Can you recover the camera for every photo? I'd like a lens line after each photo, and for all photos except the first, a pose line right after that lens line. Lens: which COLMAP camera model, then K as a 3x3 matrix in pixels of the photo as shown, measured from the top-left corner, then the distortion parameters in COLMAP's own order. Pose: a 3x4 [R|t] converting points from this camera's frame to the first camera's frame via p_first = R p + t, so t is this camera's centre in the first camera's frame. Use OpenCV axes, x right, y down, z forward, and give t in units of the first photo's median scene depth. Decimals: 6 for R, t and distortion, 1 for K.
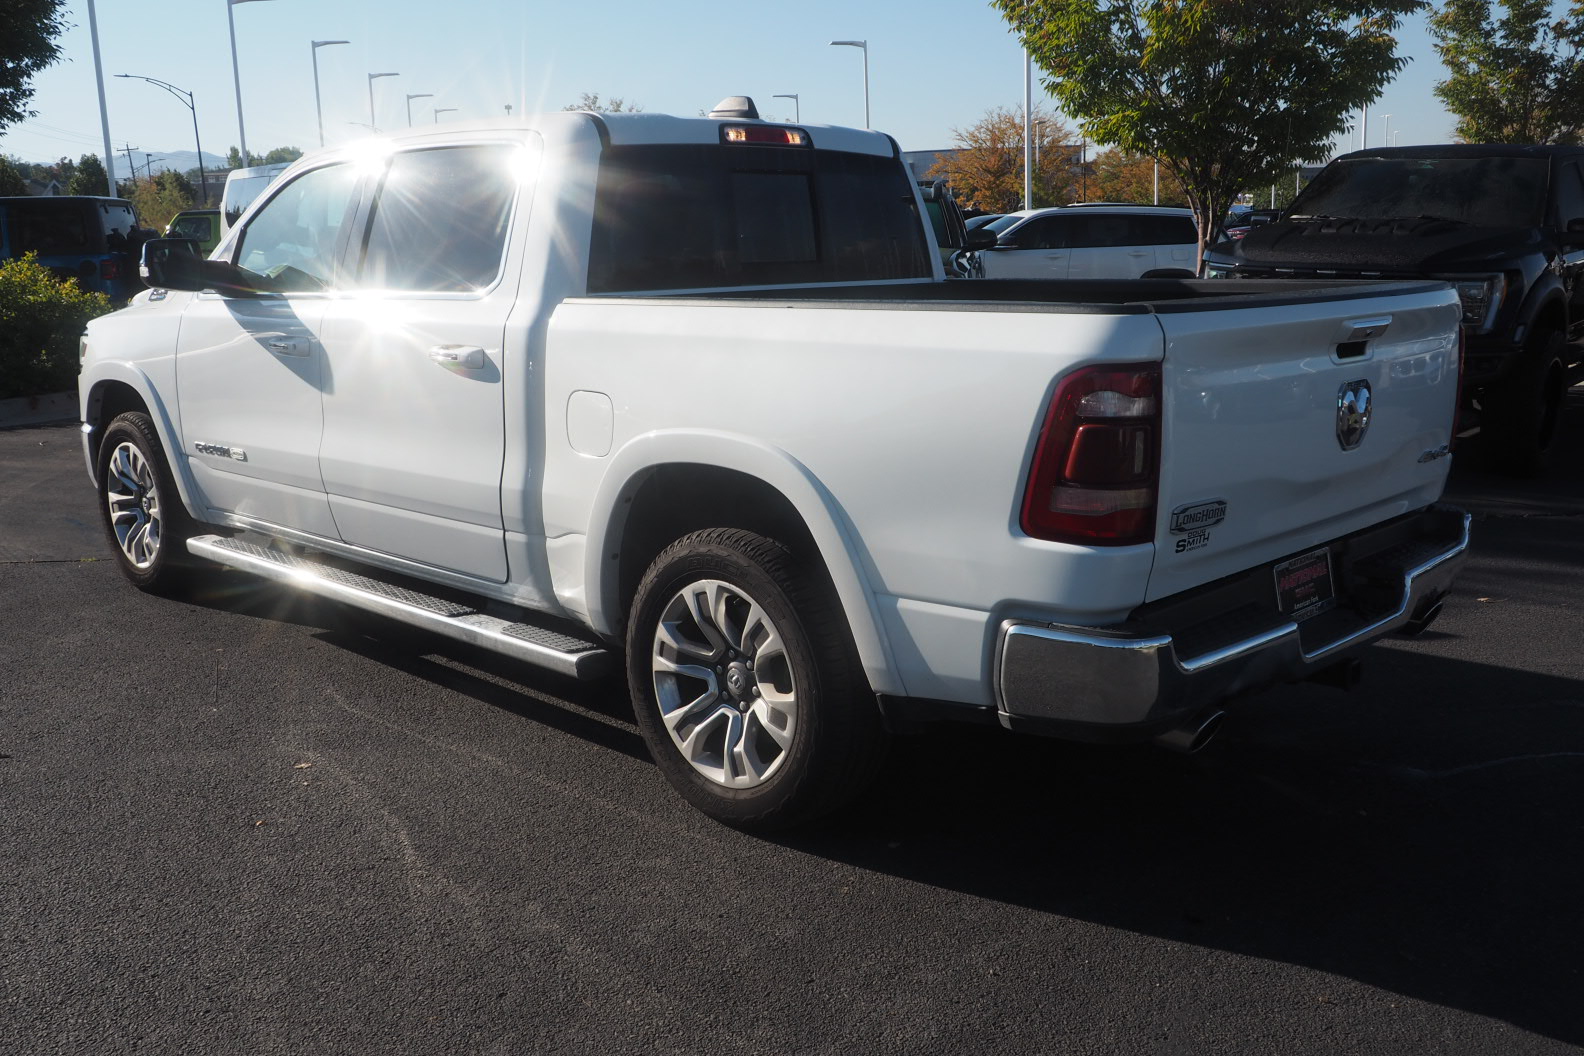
lens RADIAL K [[1427.2, 0, 792.0], [0, 1427.2, 528.0], [0, 0, 1]] dist [0.001759, 0.001595]
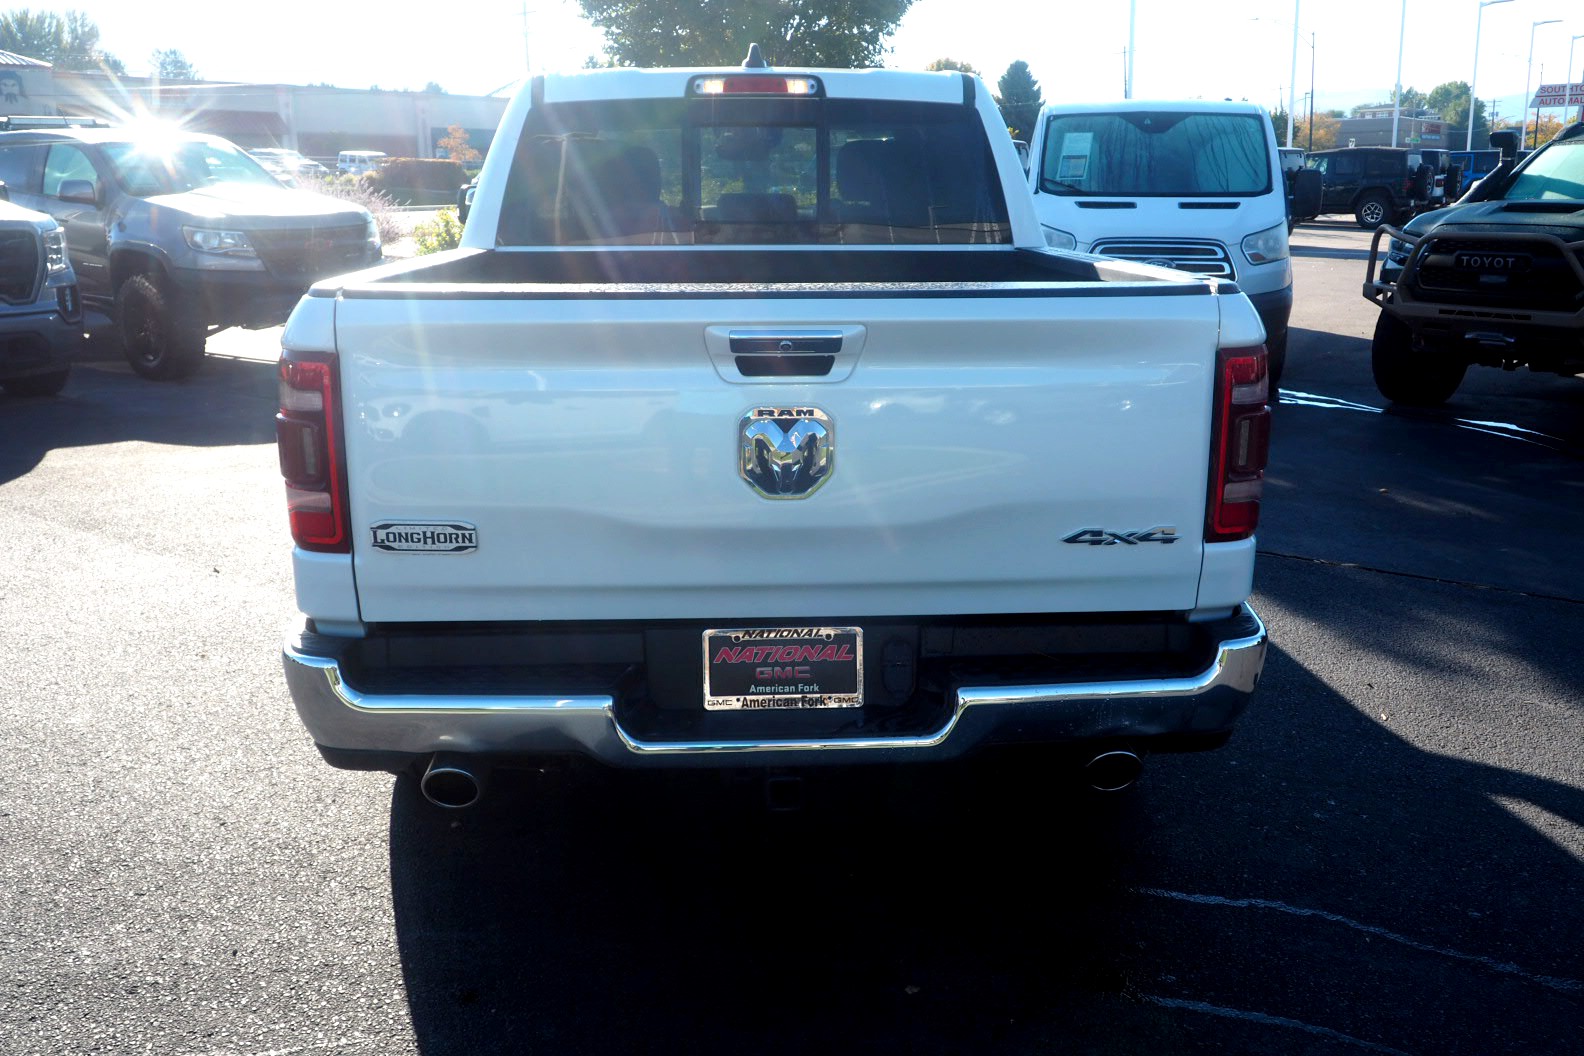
lens RADIAL K [[1331.6, 0, 792.0], [0, 1331.6, 528.0], [0, 0, 1]] dist [-0.002163, -0.008155]
pose [[0.740894, 0.177334, -0.647788, 0.790760], [-0.141873, 0.984071, 0.107128, -0.106937], [0.656466, 0.012532, 0.754251, 0.450617]]
